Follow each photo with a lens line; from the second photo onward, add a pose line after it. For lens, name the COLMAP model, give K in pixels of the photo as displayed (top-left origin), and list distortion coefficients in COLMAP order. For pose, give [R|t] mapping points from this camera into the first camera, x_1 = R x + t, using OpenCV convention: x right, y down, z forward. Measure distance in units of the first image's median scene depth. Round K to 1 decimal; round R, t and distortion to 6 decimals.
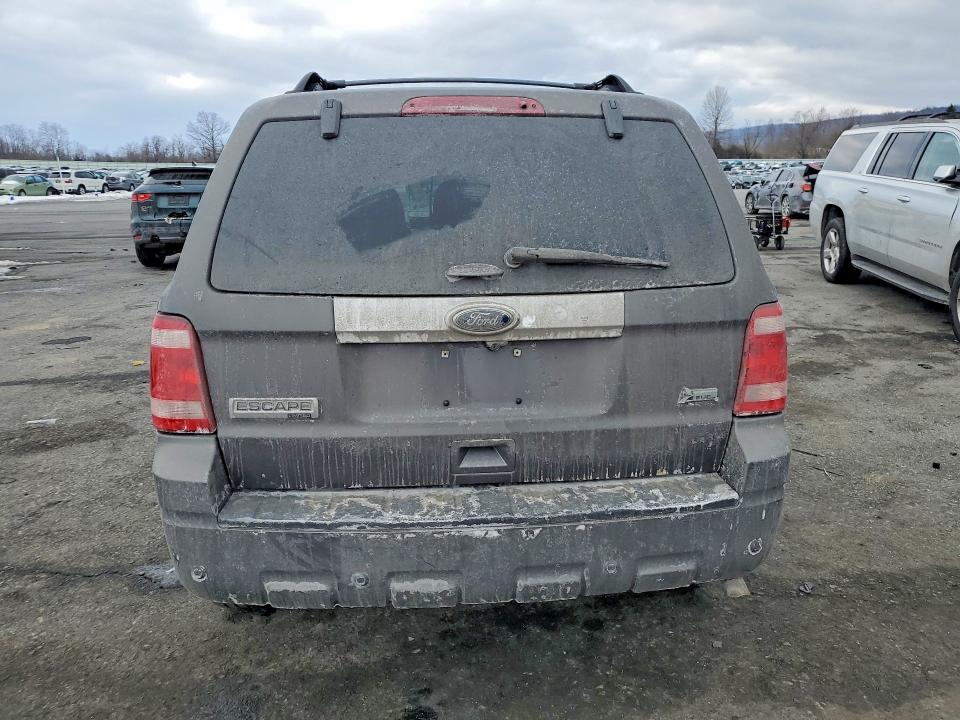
lens RADIAL K [[733.8, 0, 476.5], [0, 733.8, 355.5], [0, 0, 1]] dist [0.045827, 0.000445]
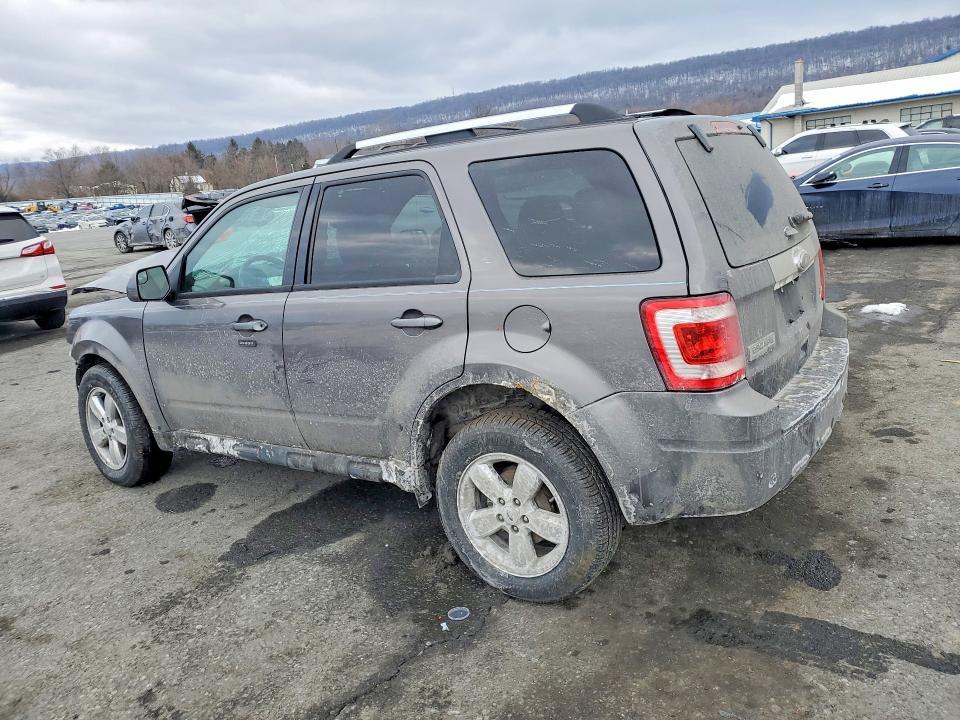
lens RADIAL K [[733.8, 0, 476.5], [0, 733.8, 355.5], [0, 0, 1]] dist [0.045827, 0.000445]
pose [[0.625807, -0.243088, 0.741130, -0.122508], [0.277247, 0.957467, 0.079940, -0.012834], [-0.729040, 0.155450, 0.666585, 0.035792]]
